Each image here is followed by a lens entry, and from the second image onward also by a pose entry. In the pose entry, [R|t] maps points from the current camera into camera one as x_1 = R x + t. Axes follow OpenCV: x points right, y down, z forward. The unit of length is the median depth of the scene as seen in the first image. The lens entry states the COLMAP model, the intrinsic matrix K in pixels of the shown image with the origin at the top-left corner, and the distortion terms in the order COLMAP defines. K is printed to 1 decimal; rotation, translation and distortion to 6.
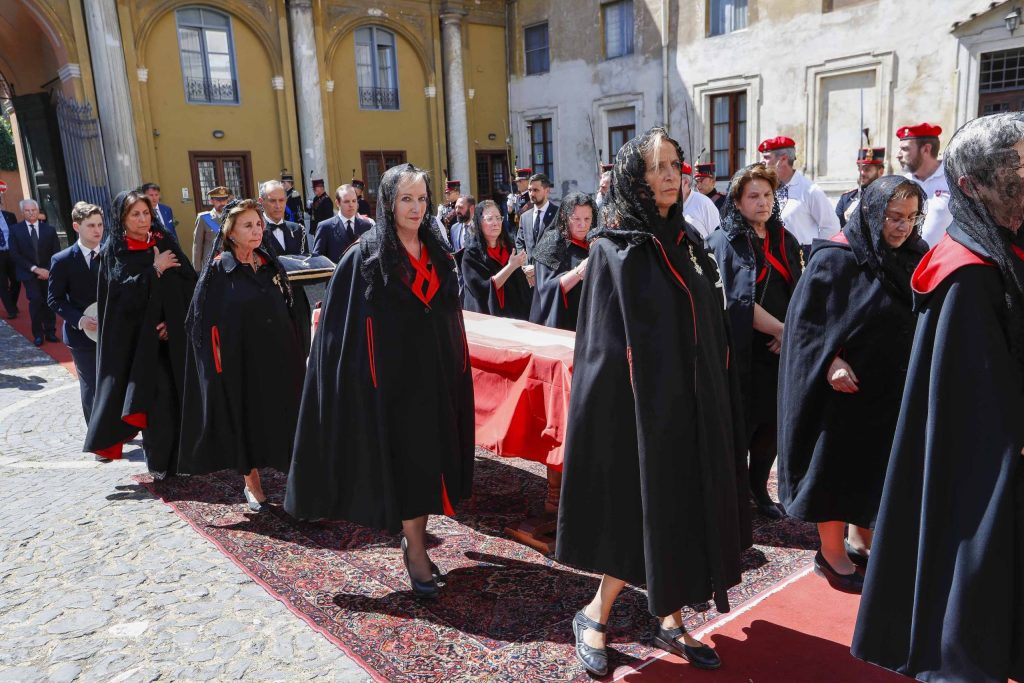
lens RADIAL K [[821.8, 0, 512.0], [0, 821.8, 341.5], [0, 0, 1]] dist [-0.001779, 0.095359]
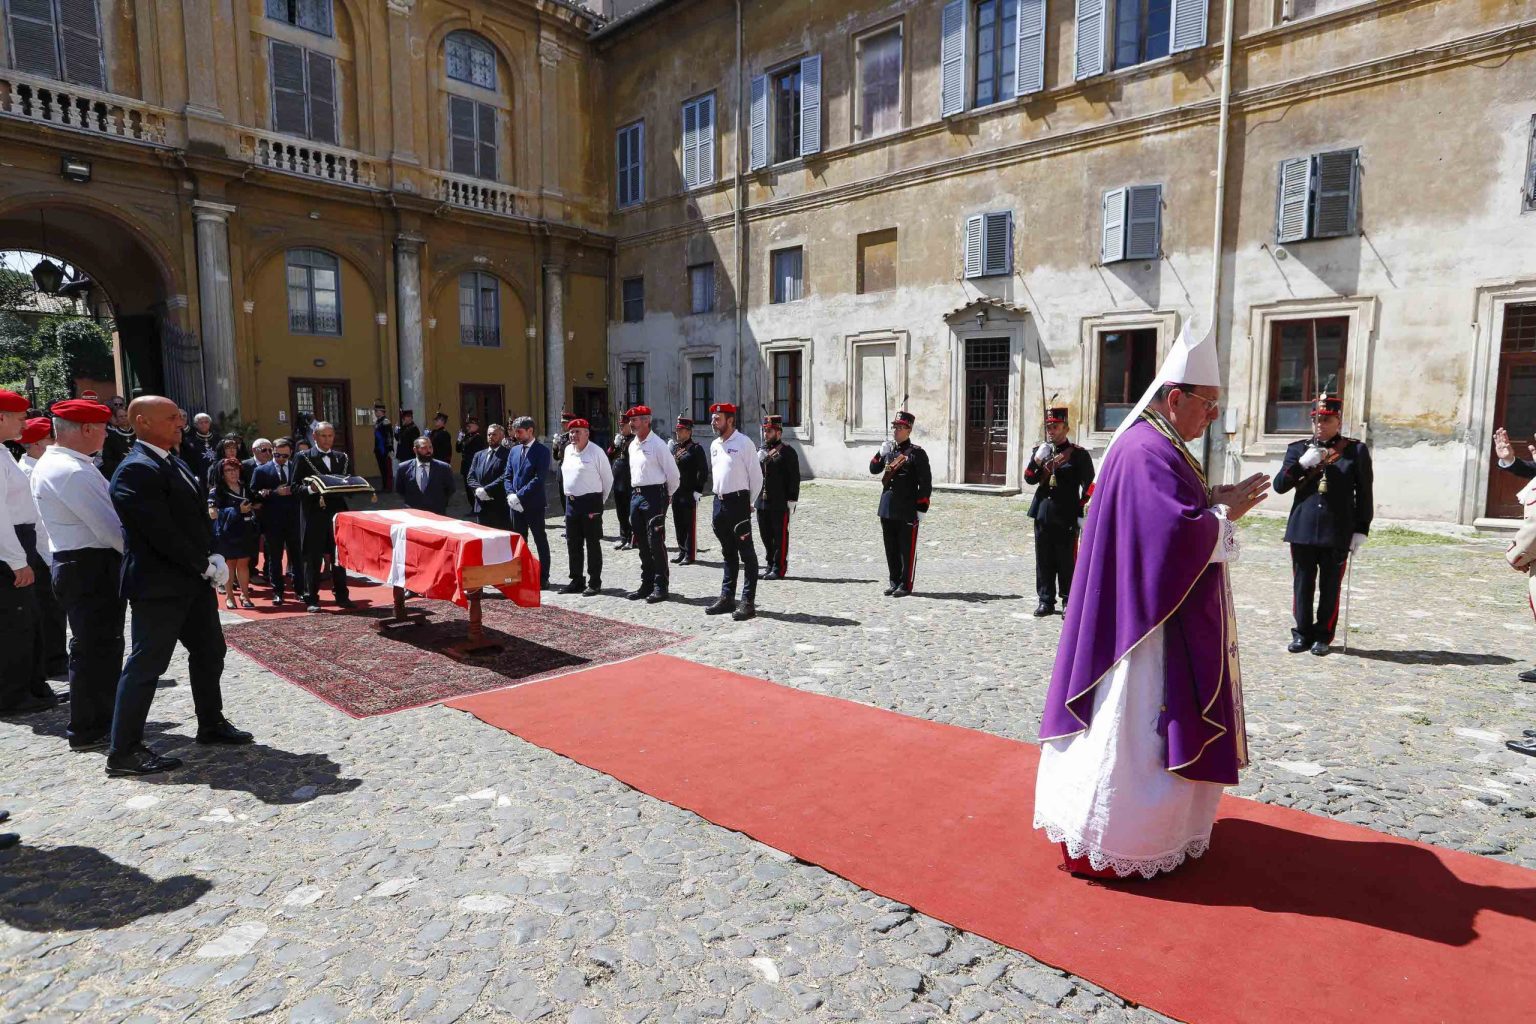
lens RADIAL K [[861.8, 0, 768.0], [0, 861.8, 512.0], [0, 0, 1]] dist [-0.025054, 0.034794]
pose [[0.991484, 0.033017, 0.125970, 0.082569], [-0.023010, 0.996522, -0.080084, 0.016049], [-0.128177, 0.076504, 0.988796, -0.151815]]
